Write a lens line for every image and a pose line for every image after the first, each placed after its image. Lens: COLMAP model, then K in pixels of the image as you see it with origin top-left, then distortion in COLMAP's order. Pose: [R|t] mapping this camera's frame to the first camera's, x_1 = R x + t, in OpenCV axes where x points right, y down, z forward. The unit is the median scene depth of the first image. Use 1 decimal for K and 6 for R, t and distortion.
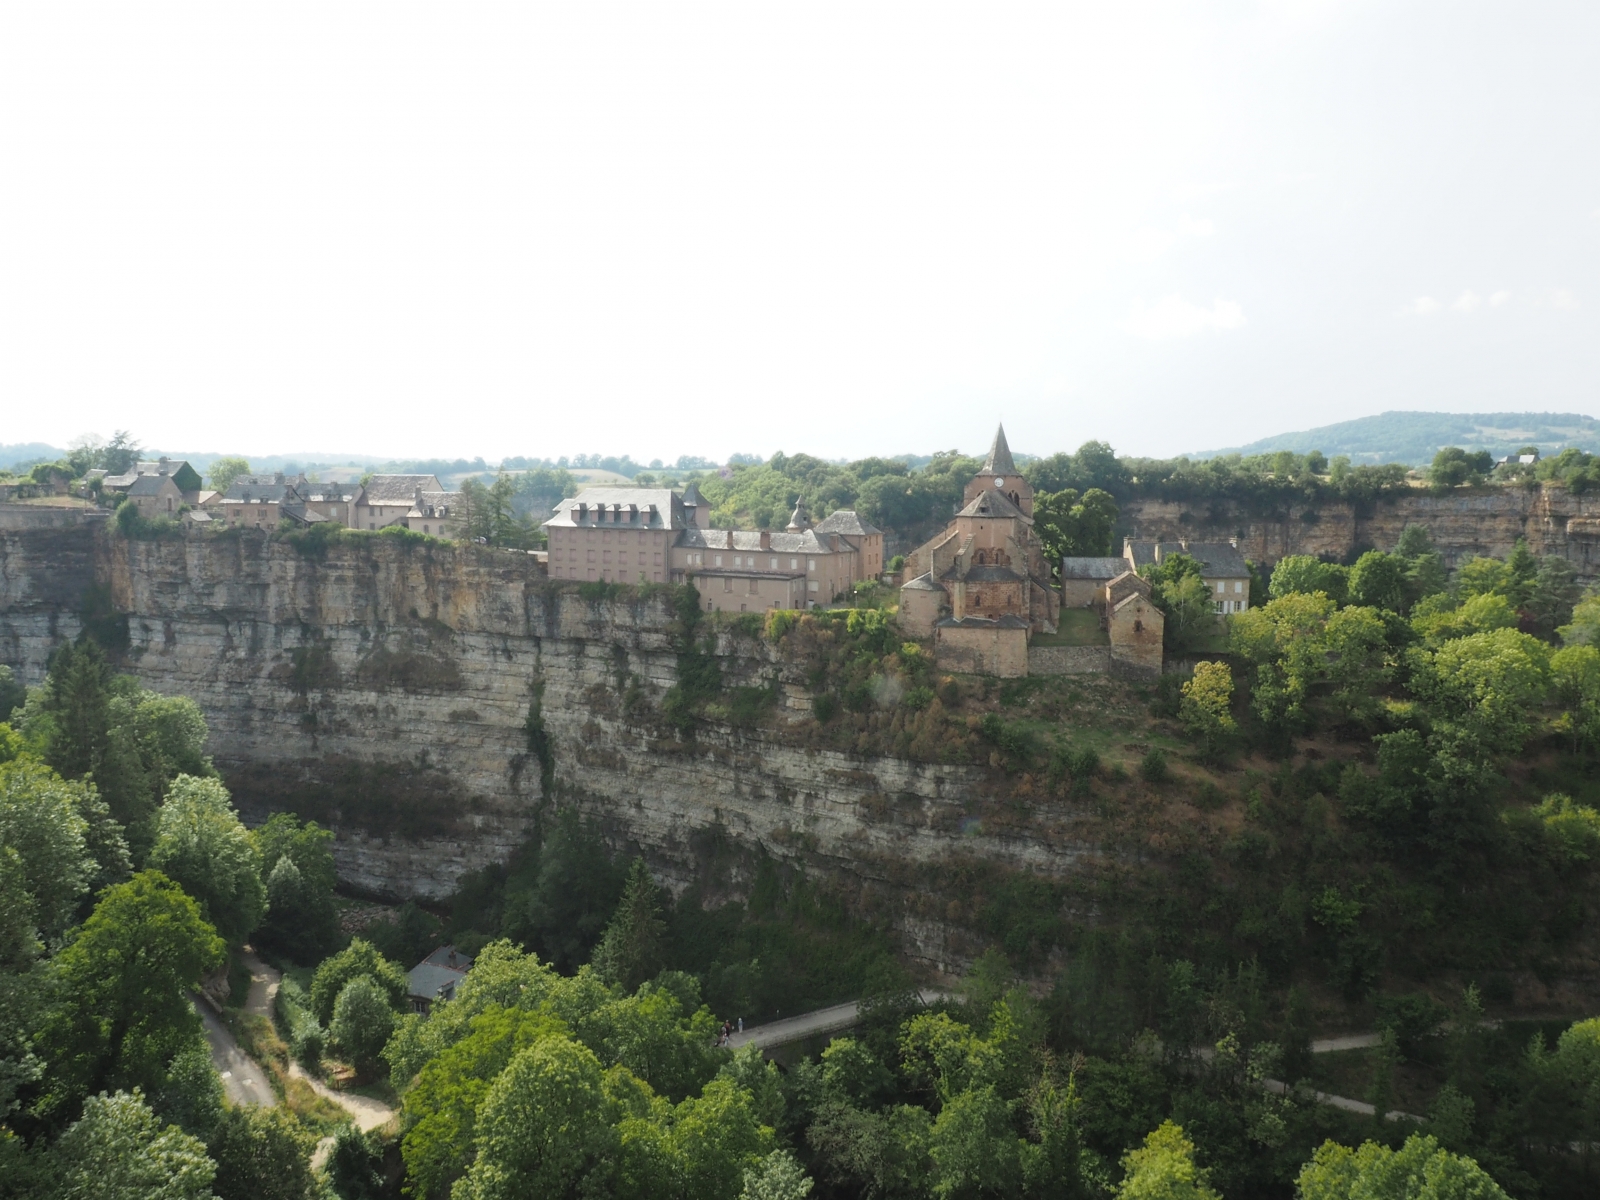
lens RADIAL K [[1130.9, 0, 808.5], [0, 1130.9, 605.0], [0, 0, 1]] dist [-0.022665, -0.001957]
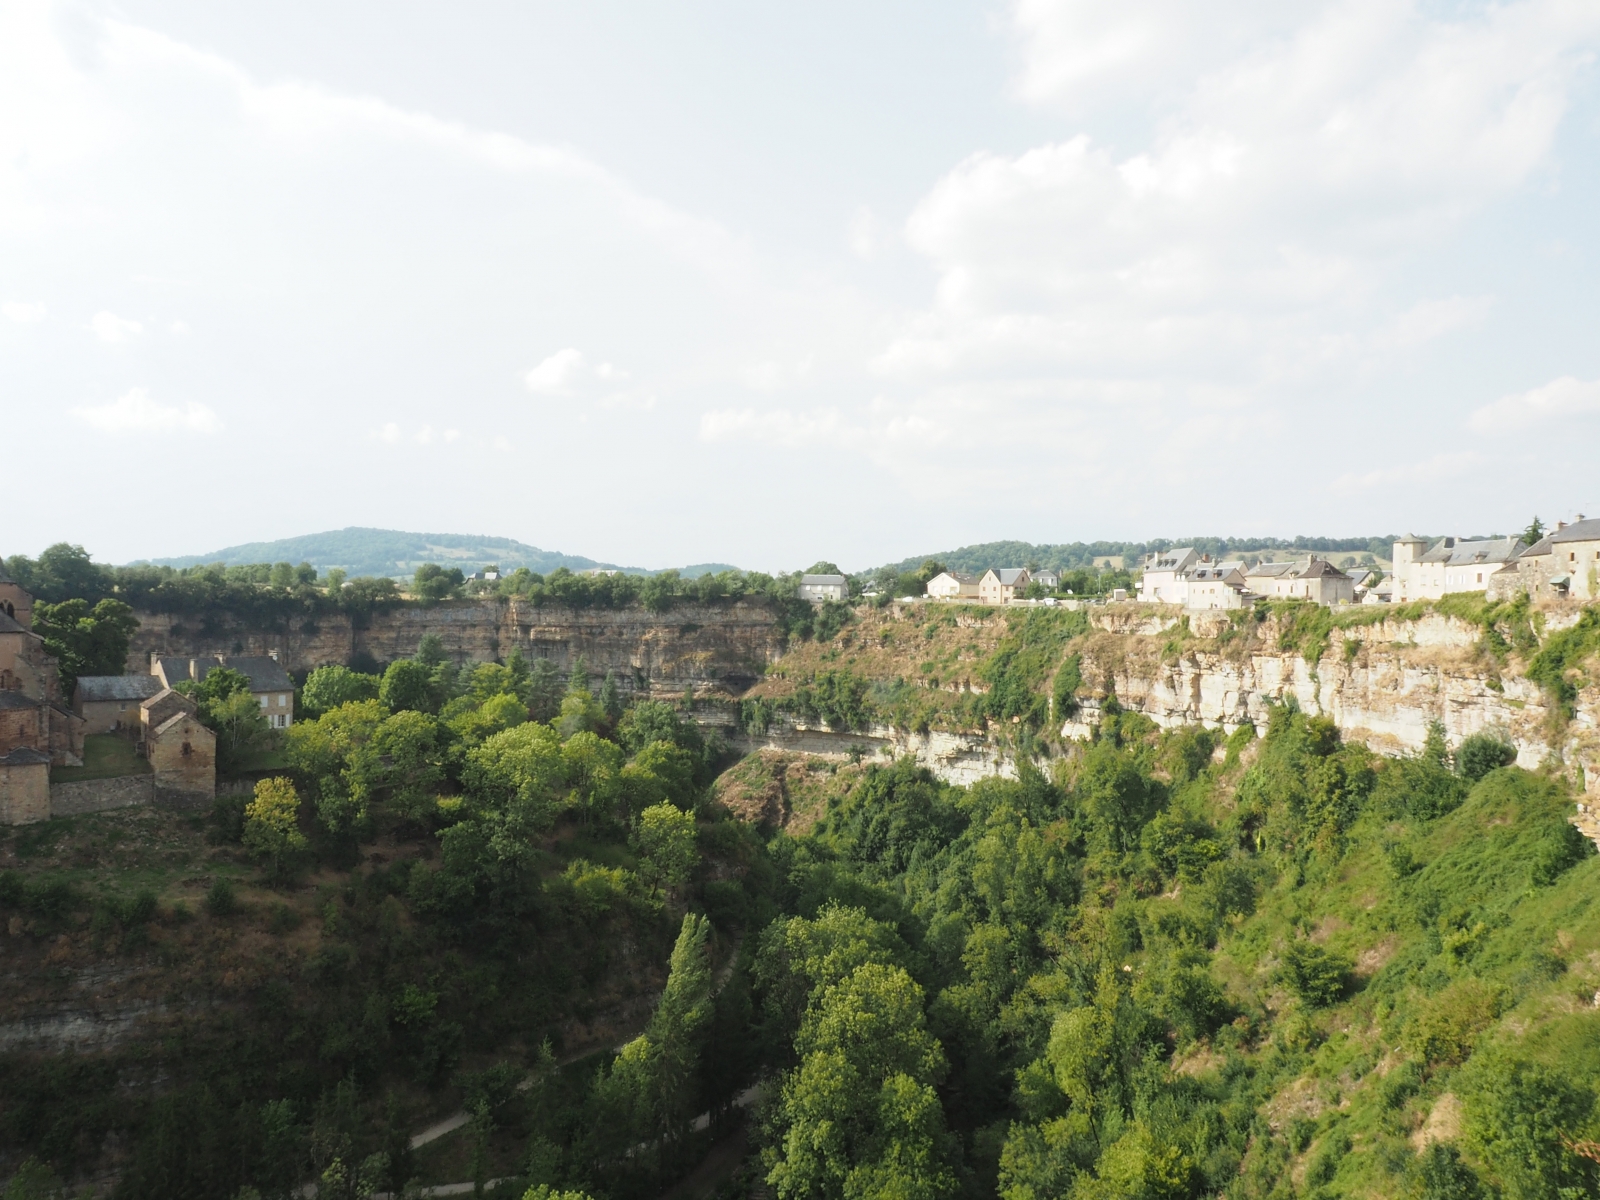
lens RADIAL K [[1130.9, 0, 807.0], [0, 1130.9, 603.0], [0, 0, 1]] dist [-0.022665, -0.001957]
pose [[0.651711, 0.008439, 0.758420, -0.072640], [0.067449, 0.995332, -0.069034, -0.002043], [-0.755462, 0.096145, 0.648099, 0.015204]]
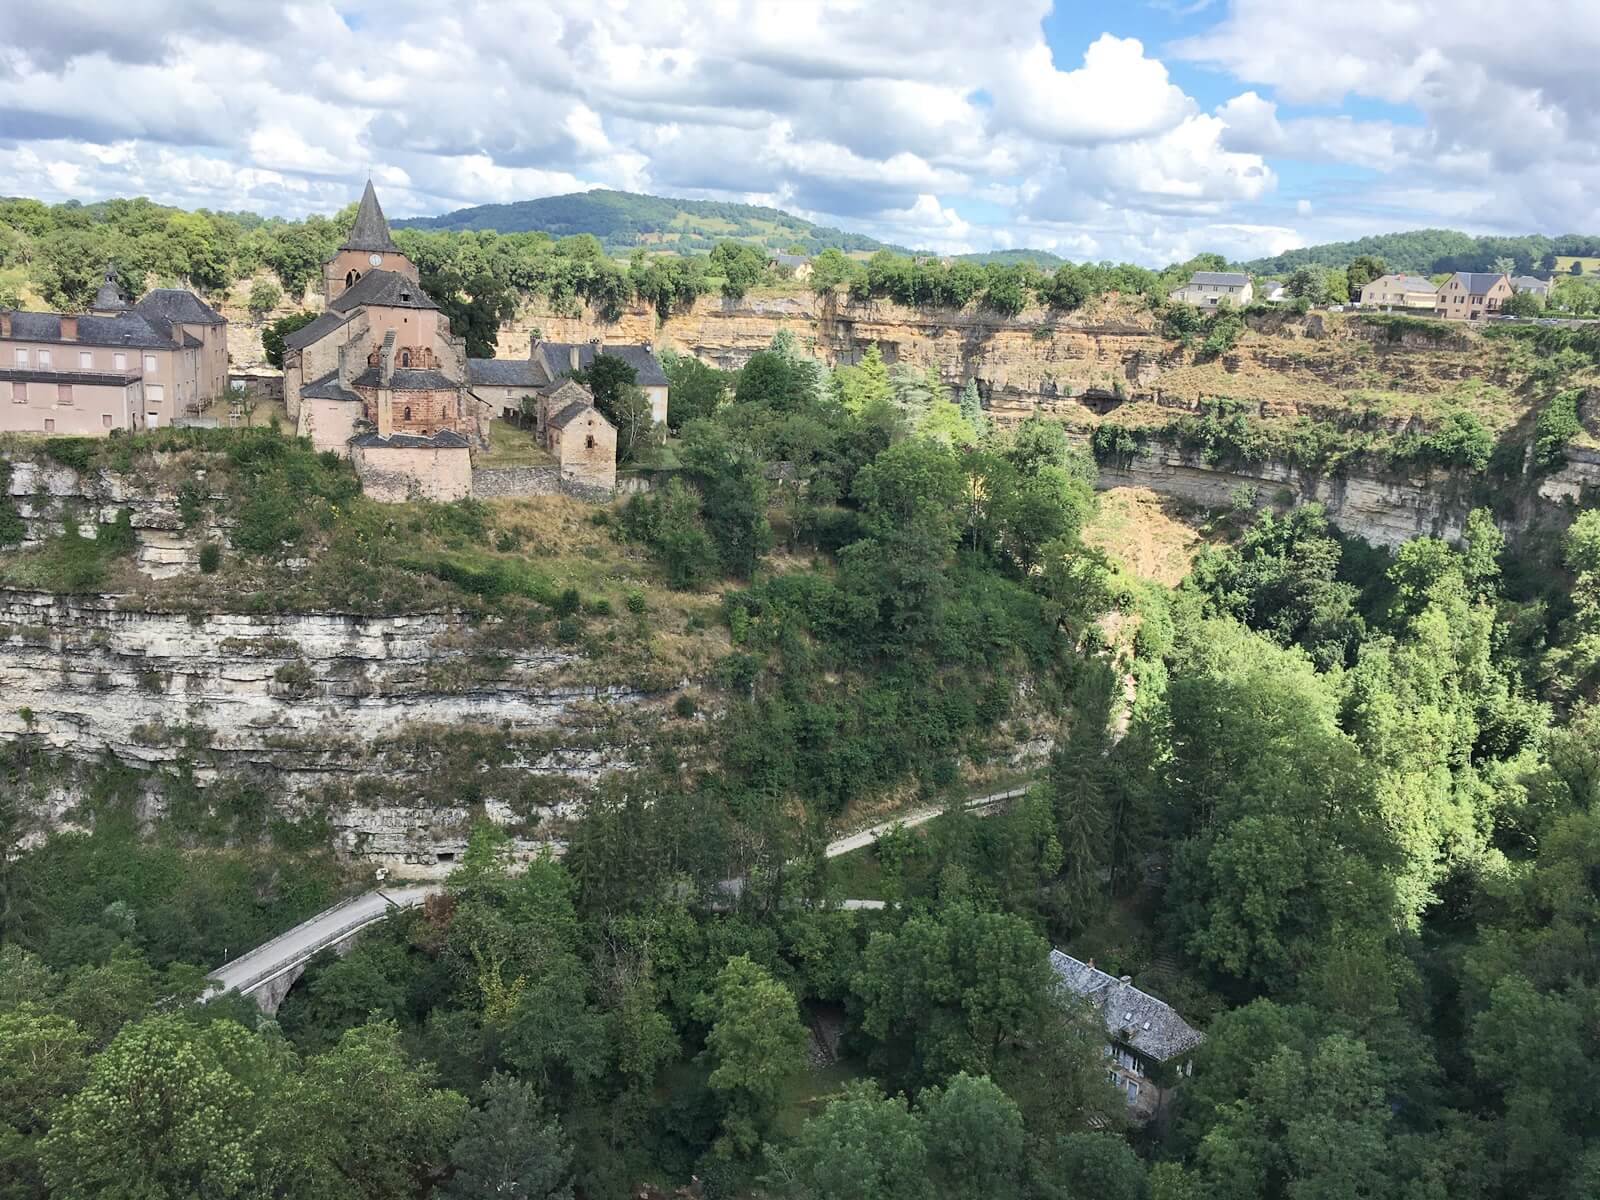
lens RADIAL K [[1356.9, 0, 798.7], [0, 1356.9, 601.6], [0, 0, 1]] dist [0.039895, -0.016787]
pose [[0.809309, -0.089134, 0.580581, -0.201678], [0.007790, 0.989961, 0.141125, -0.005786], [-0.587331, -0.109690, 0.801879, 0.042769]]
